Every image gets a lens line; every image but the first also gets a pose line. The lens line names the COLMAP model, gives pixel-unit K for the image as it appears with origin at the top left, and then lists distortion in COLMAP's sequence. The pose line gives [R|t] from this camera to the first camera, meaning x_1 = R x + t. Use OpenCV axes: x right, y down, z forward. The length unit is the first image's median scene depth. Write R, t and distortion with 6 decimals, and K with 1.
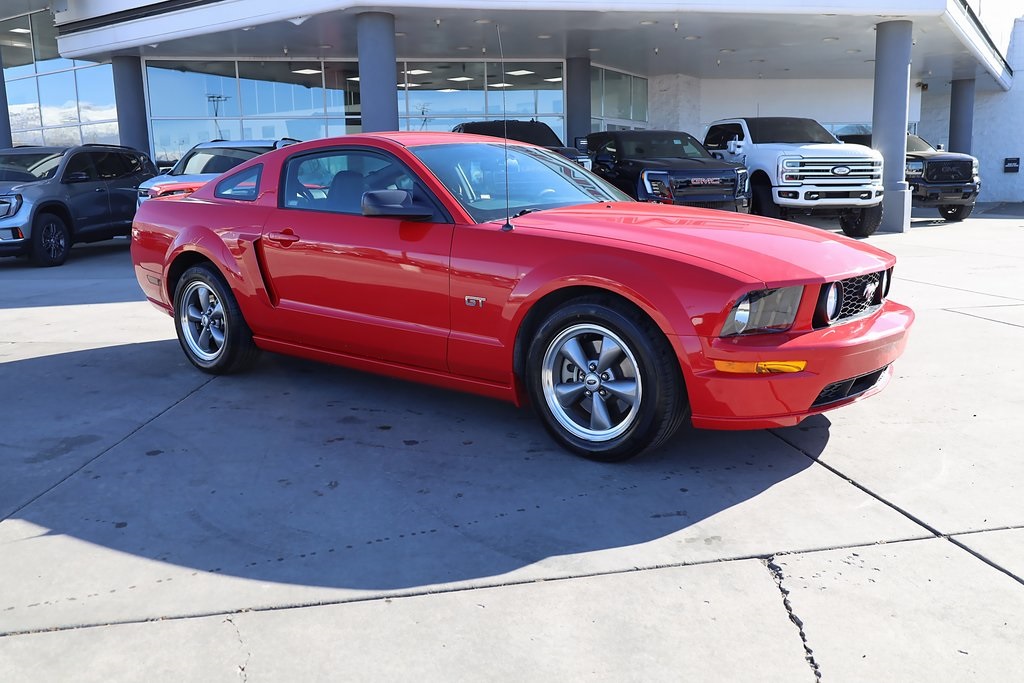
lens RADIAL K [[885.0, 0, 512.0], [0, 885.0, 341.5], [0, 0, 1]] dist [-0.033109, -0.000453]
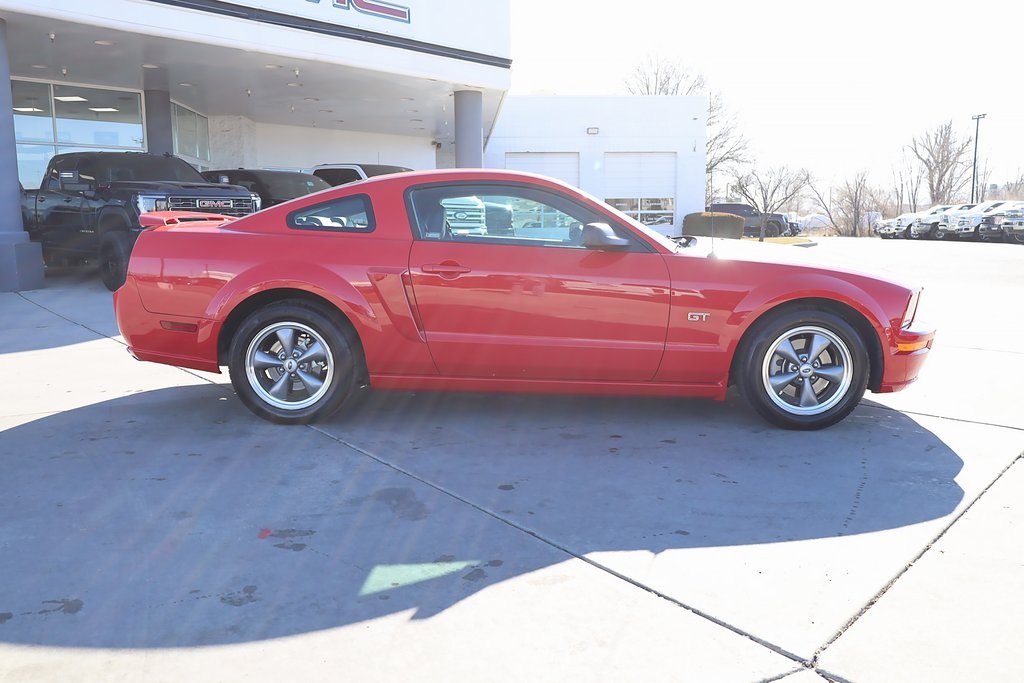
lens RADIAL K [[884.5, 0, 512.1], [0, 884.5, 317.5], [0, 0, 1]] dist [0.037215, -0.127812]
pose [[0.776381, -0.047447, 0.628476, -0.310014], [0.095428, 0.994516, -0.042805, -0.005146], [-0.622998, 0.093207, 0.776651, 0.068668]]
